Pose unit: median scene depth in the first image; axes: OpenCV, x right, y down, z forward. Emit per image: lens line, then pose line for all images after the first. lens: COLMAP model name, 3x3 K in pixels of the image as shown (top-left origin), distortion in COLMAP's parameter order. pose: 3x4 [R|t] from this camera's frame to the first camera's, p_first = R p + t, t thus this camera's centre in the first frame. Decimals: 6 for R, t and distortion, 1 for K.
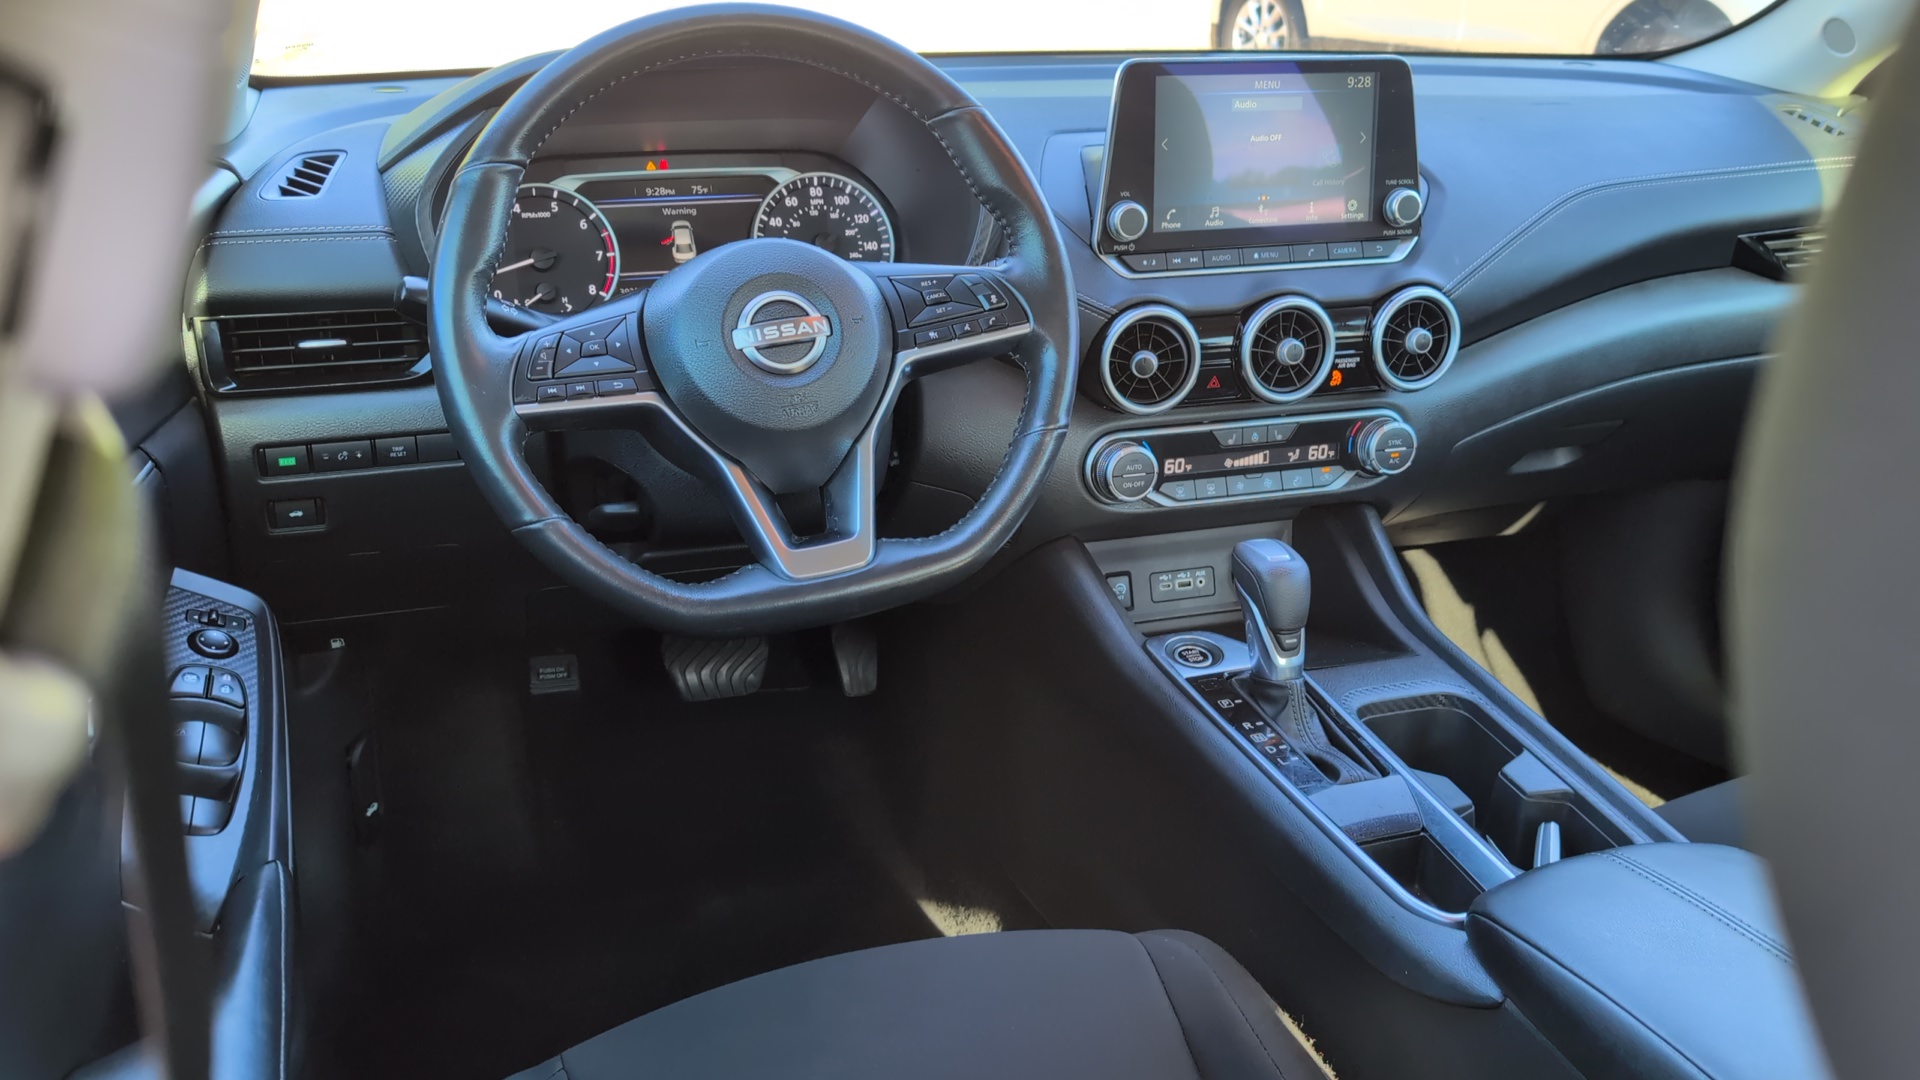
lens RADIAL K [[1581.8, 0, 945.7], [0, 1581.8, 545.6], [0, 0, 1]] dist [0.013115, -0.041849]
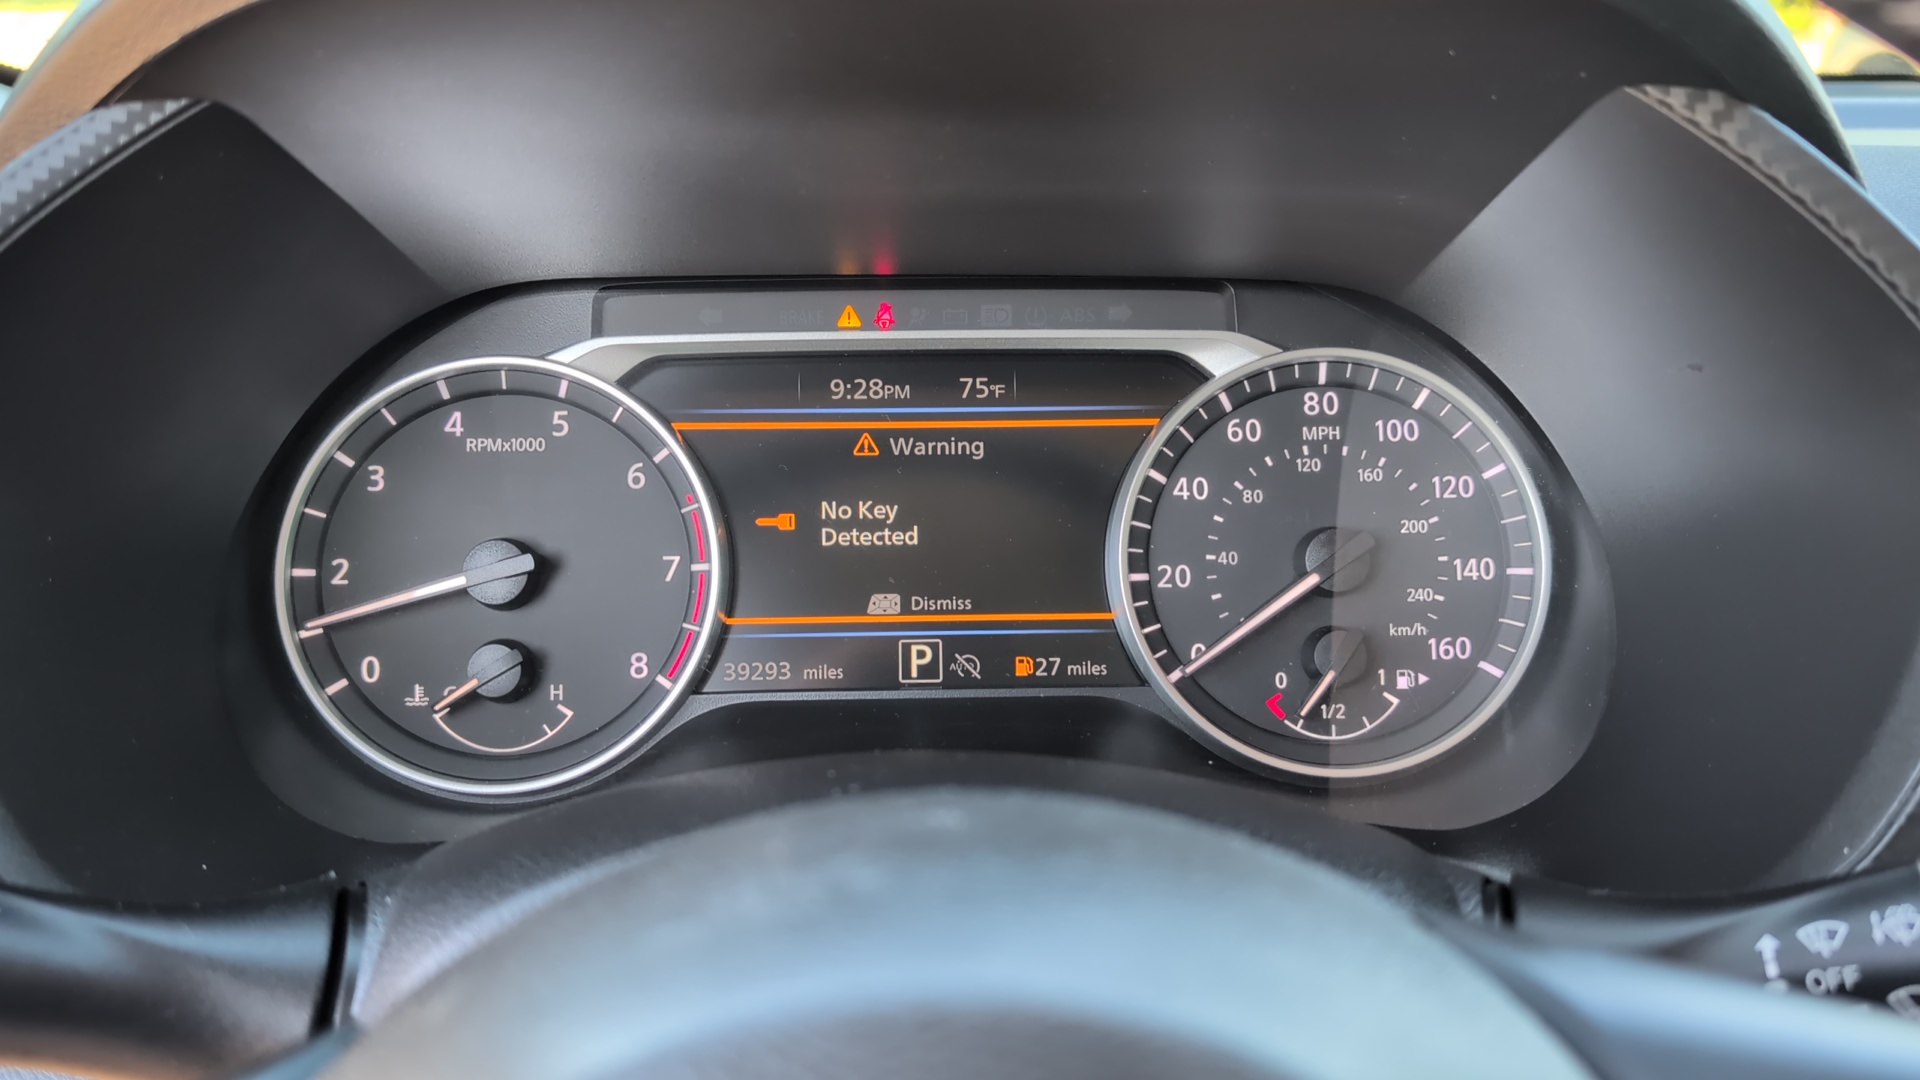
lens RADIAL K [[1581.8, 0, 981.7], [0, 1581.8, 637.7], [0, 0, 1]] dist [0.013115, -0.041849]
pose [[0.952536, 0.085026, -0.292310, -0.049320], [-0.094310, 0.995384, -0.017791, -0.165637], [0.289448, 0.044515, 0.956158, 0.677413]]
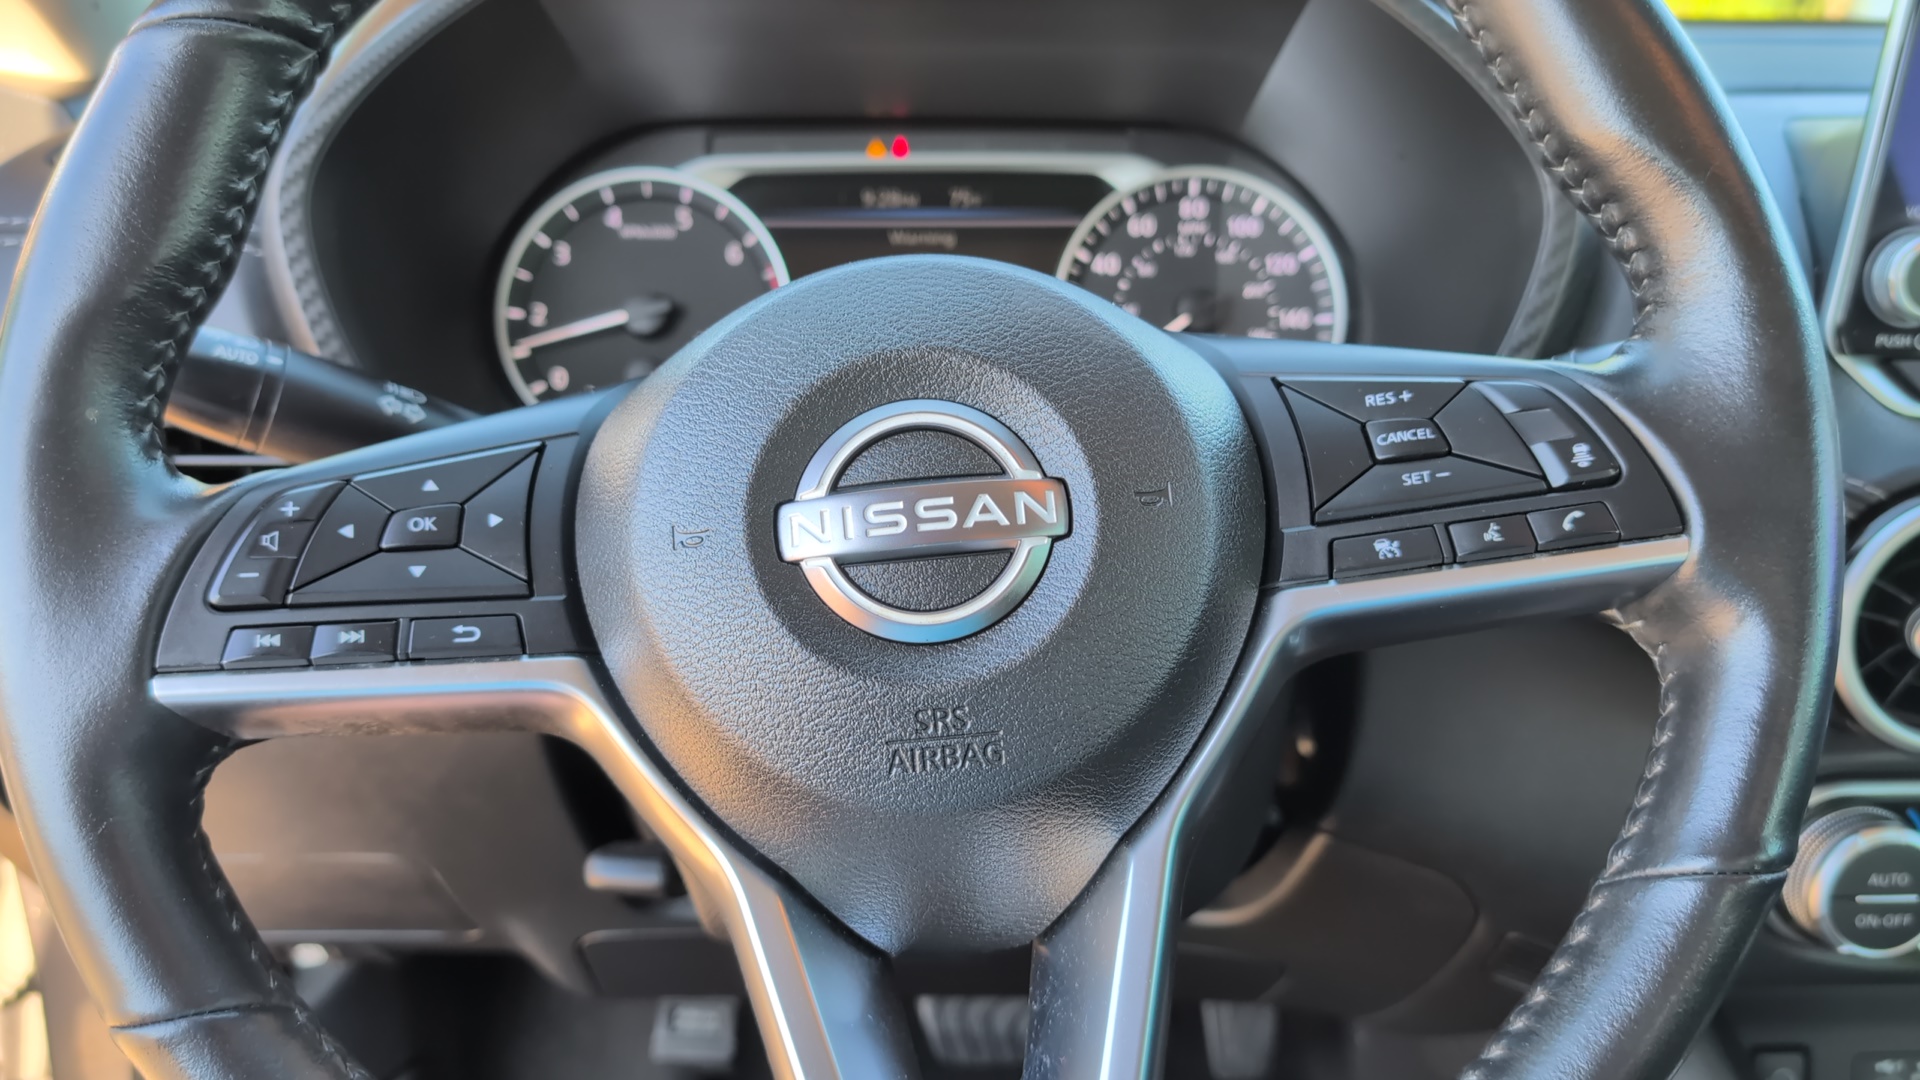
lens RADIAL K [[1581.8, 0, 937.7], [0, 1581.8, 583.1], [0, 0, 1]] dist [0.013115, -0.041849]
pose [[0.949591, 0.087913, -0.300914, 0.003059], [-0.100470, 0.994588, -0.026481, -0.085946], [0.296957, 0.055379, 0.953284, 0.516934]]
